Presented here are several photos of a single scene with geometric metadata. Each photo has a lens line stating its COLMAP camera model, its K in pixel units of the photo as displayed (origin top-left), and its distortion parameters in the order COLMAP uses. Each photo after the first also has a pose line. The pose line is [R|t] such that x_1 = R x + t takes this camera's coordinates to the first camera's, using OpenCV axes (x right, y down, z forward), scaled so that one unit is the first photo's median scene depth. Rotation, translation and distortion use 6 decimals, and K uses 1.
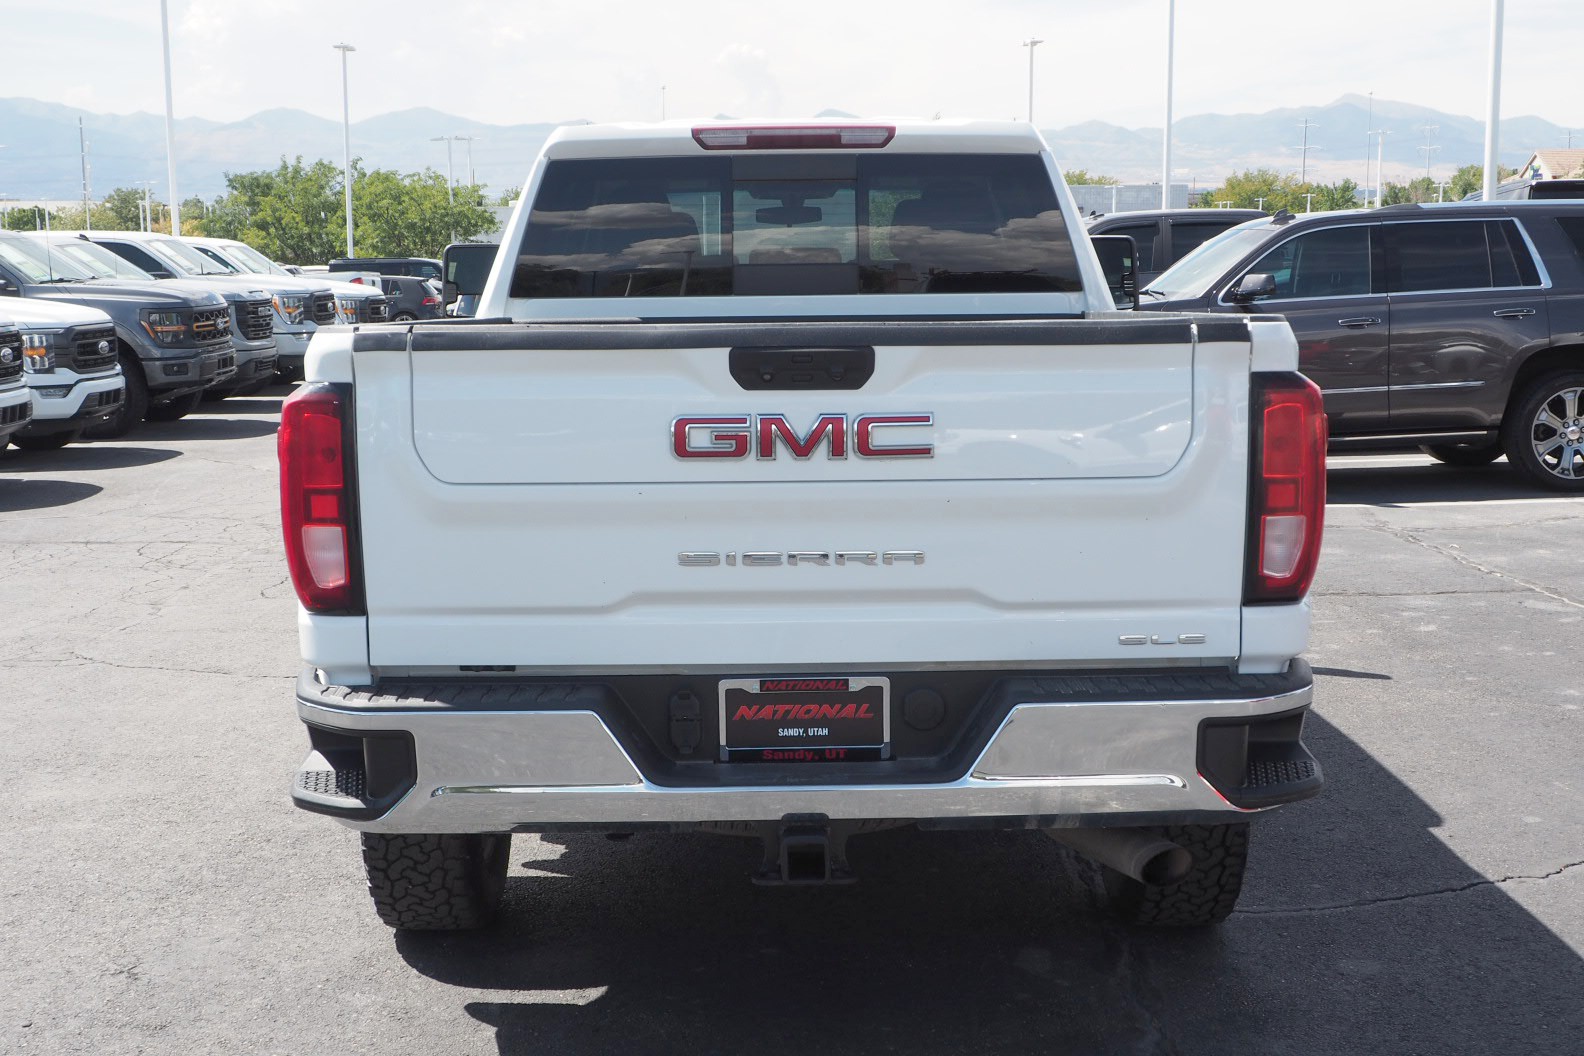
lens RADIAL K [[2041.0, 0, 783.1], [0, 2041.0, 525.4], [0, 0, 1]] dist [-0.008191, 0.000000]
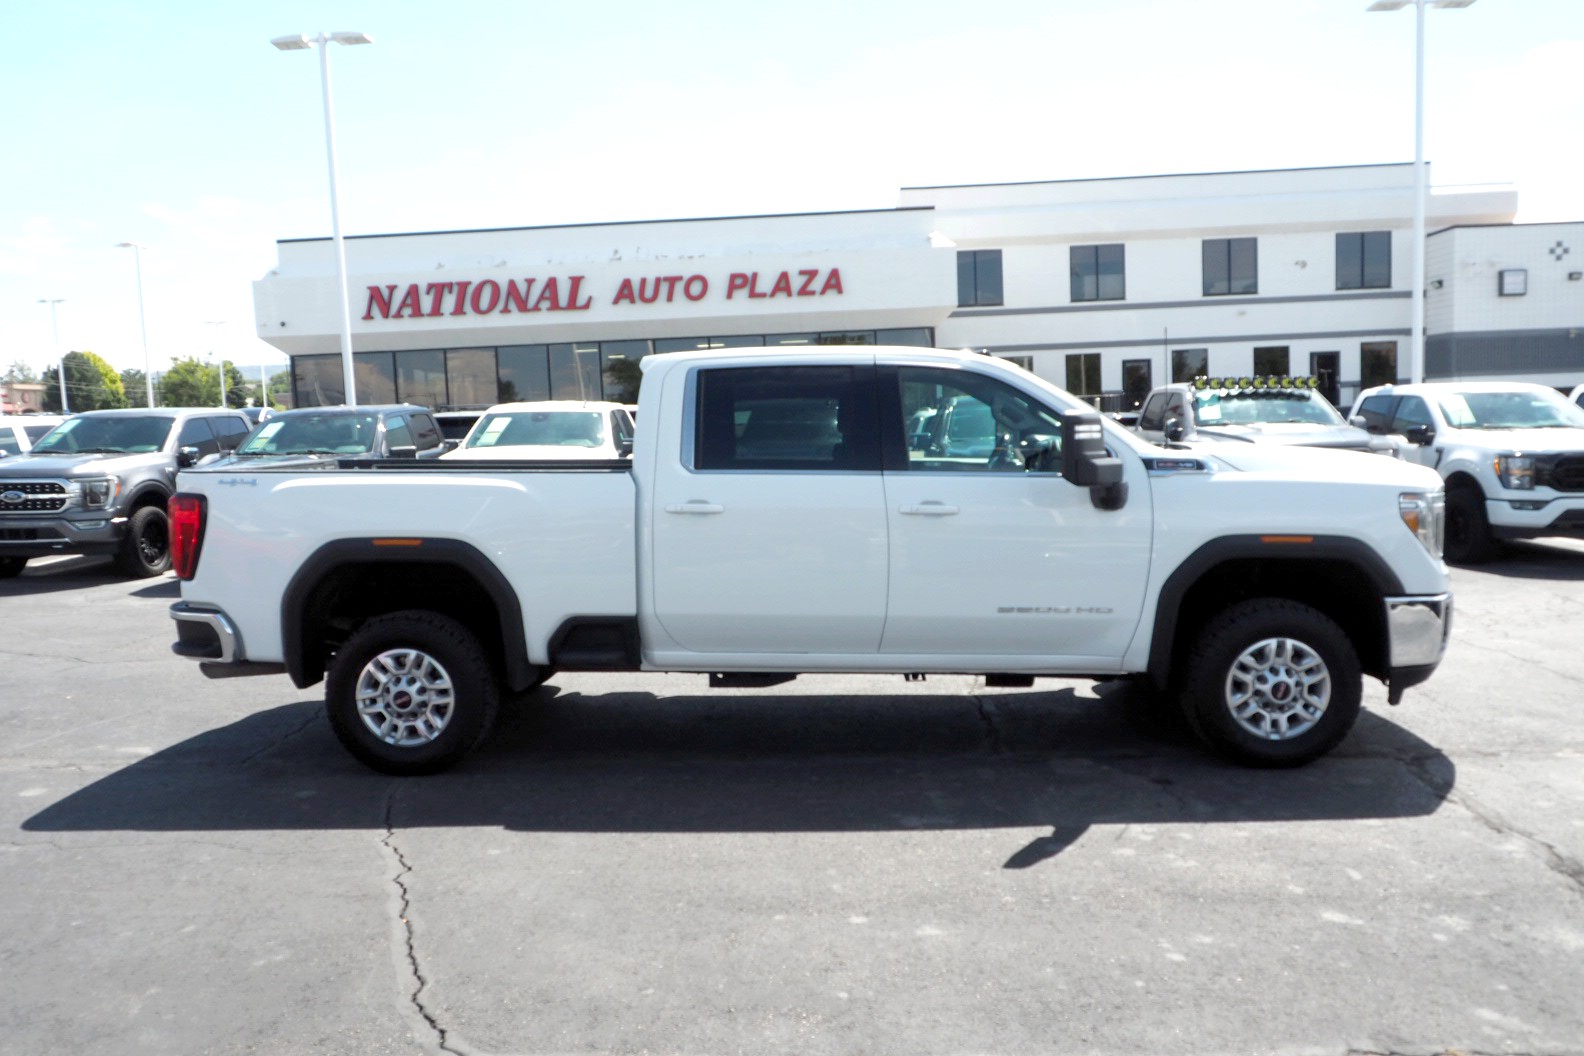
lens RADIAL K [[1189.8, 0, 794.7], [0, 1189.8, 525.2], [0, 0, 1]] dist [-0.018549, -0.001997]
pose [[-0.044851, 0.100107, -0.993965, 1.736120], [-0.105279, 0.988952, 0.104353, -0.280174], [0.993431, 0.109324, -0.033817, 1.827754]]
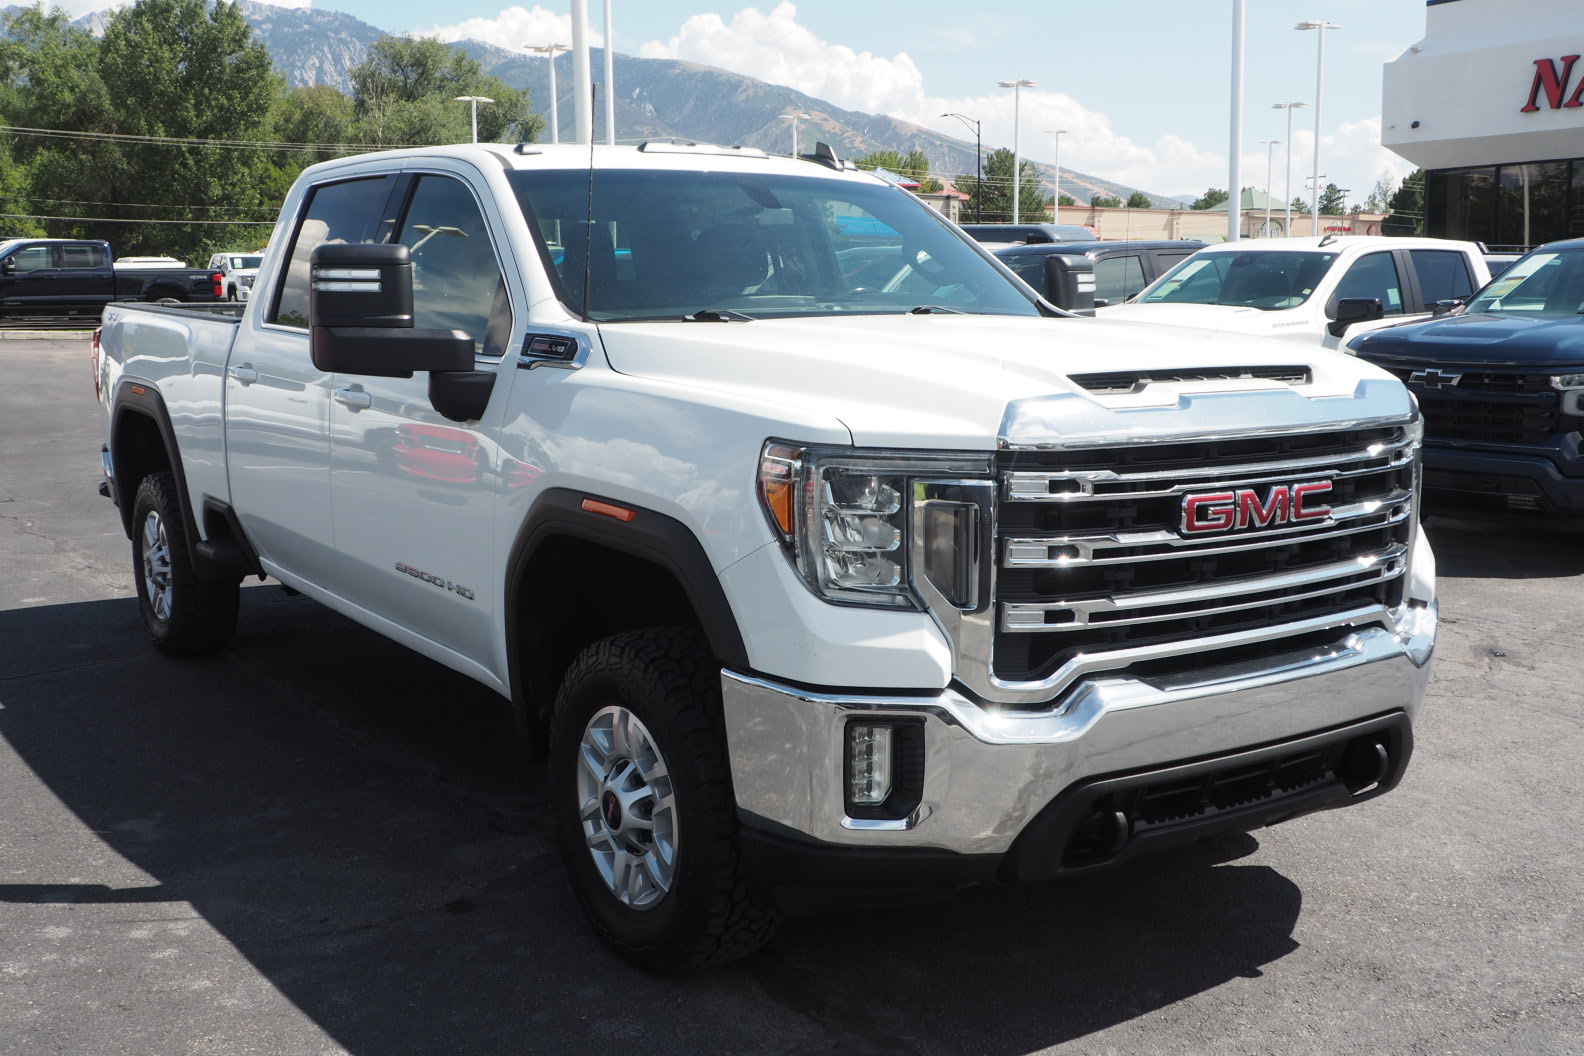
lens RADIAL K [[1693.0, 0, 807.2], [0, 1693.0, 536.9], [0, 0, 1]] dist [-0.008973, 0.000000]
pose [[-0.819304, 0.096733, -0.565140, 0.755959], [-0.063177, 0.964432, 0.256668, -0.427774], [0.569868, 0.245993, -0.784052, 3.241542]]
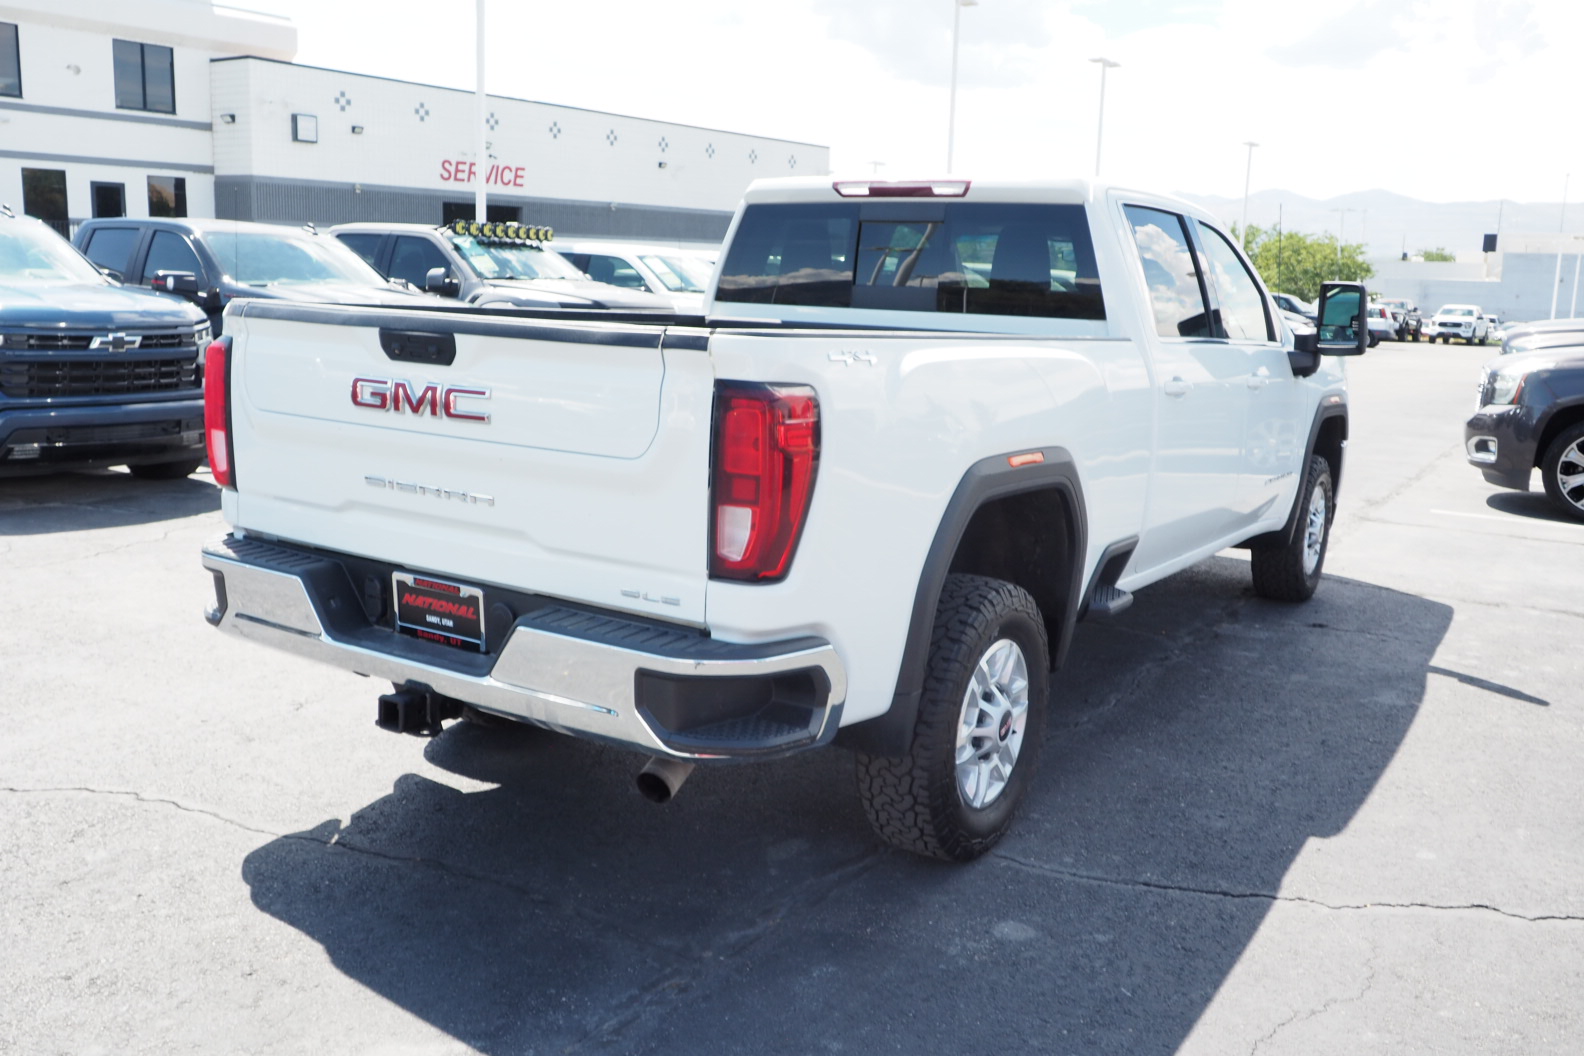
lens RADIAL K [[1368.3, 0, 786.4], [0, 1368.3, 471.7], [0, 0, 1]] dist [-0.015318, -0.010576]
pose [[0.838654, 0.117534, -0.531831, 0.665179], [-0.115914, 0.992586, 0.036573, -0.054598], [0.532187, 0.030975, 0.846060, 0.362372]]
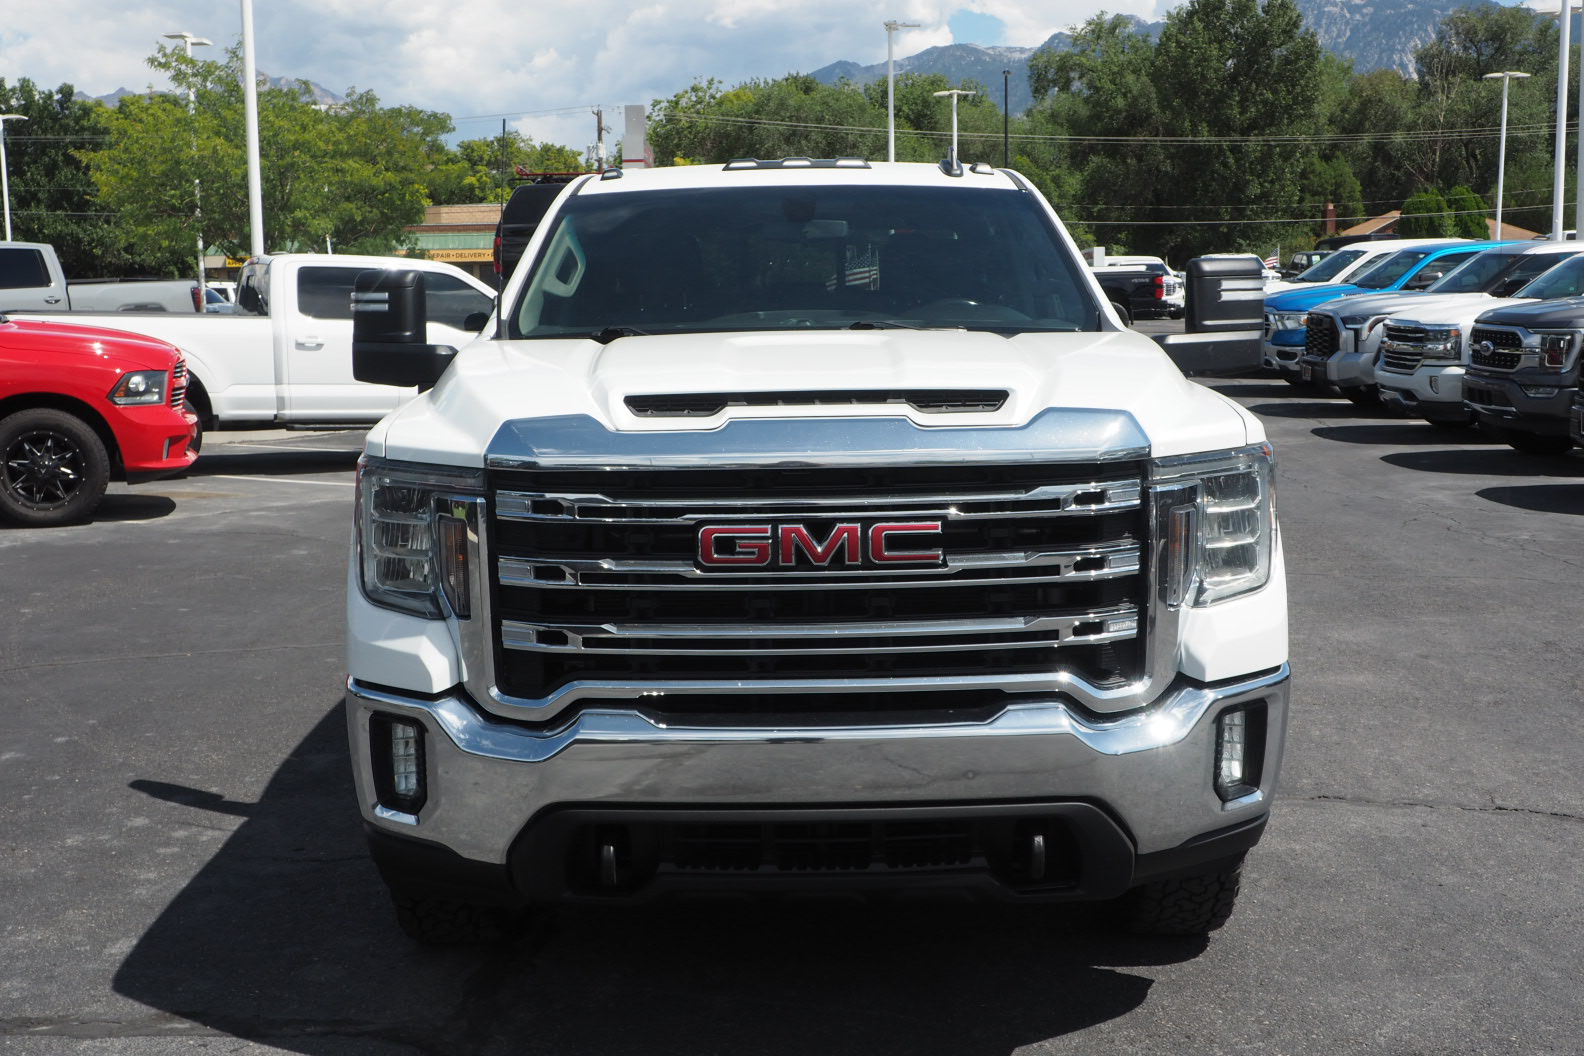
lens RADIAL K [[1795.6, 0, 760.2], [0, 1795.6, 527.7], [0, 0, 1]] dist [-0.011965, 0.000000]
pose [[-0.999589, 0.027617, 0.007674, 0.025985], [0.028660, 0.966577, 0.254771, -0.459976], [-0.000382, 0.254886, -0.966971, 3.526330]]
